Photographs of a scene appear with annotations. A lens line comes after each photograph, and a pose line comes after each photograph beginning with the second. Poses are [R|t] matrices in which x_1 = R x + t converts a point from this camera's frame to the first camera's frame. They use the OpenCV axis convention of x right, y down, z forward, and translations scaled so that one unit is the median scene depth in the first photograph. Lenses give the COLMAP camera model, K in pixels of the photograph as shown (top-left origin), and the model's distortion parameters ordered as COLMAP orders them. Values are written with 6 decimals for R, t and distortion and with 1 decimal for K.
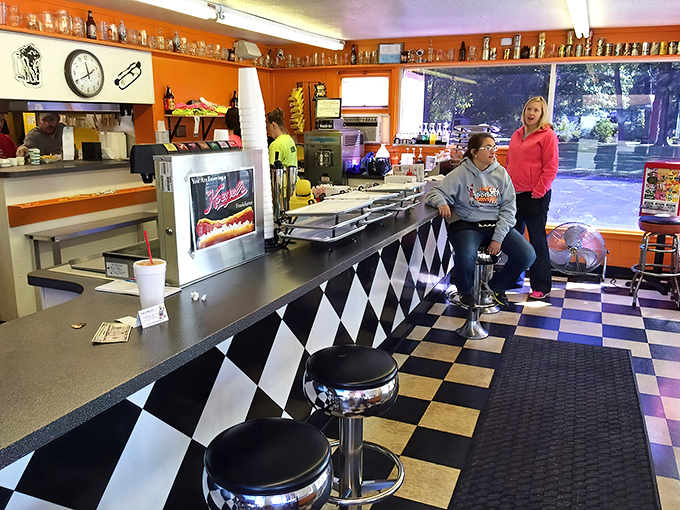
lens RADIAL K [[582.2, 0, 337.9], [0, 582.2, 258.0], [0, 0, 1]] dist [0.043997, -0.062535]
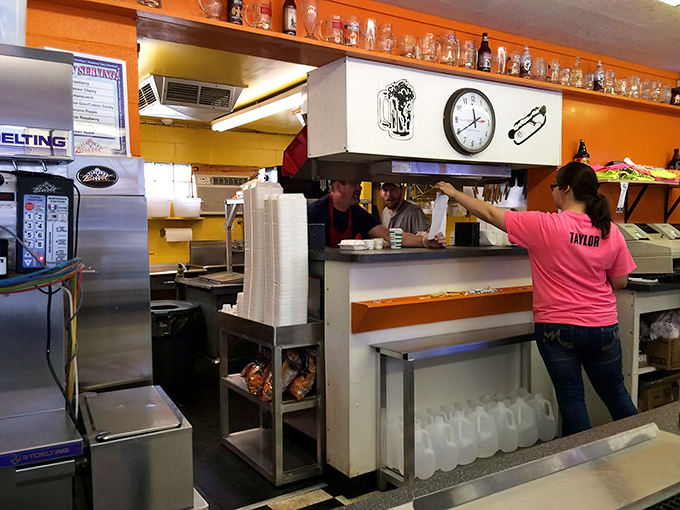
lens RADIAL K [[582.2, 0, 335.8], [0, 582.2, 254.5], [0, 0, 1]] dist [0.043997, -0.062535]
pose [[0.826805, 0.013938, -0.562316, -0.142554], [-0.112919, 0.983455, -0.141654, -0.034073], [0.551038, 0.180616, 0.814699, 0.312734]]
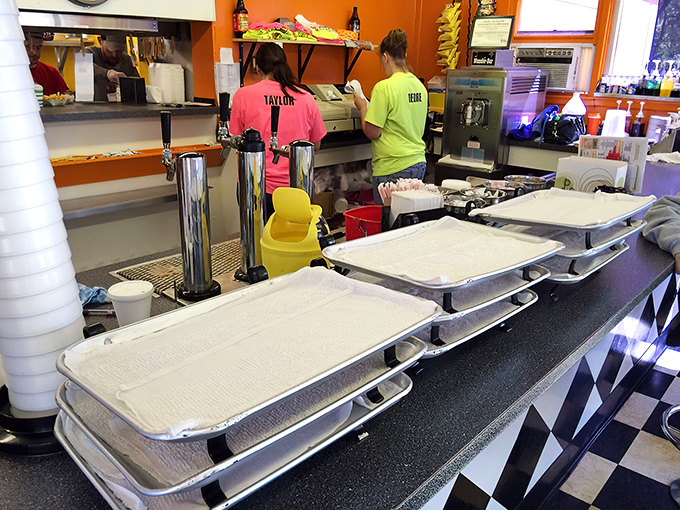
lens RADIAL K [[582.2, 0, 335.8], [0, 582.2, 257.2], [0, 0, 1]] dist [0.043997, -0.062535]
pose [[0.948018, 0.117309, -0.295806, 0.047764], [-0.089856, 0.990425, 0.104802, -0.077369], [0.305268, -0.072774, 0.949482, 0.380581]]
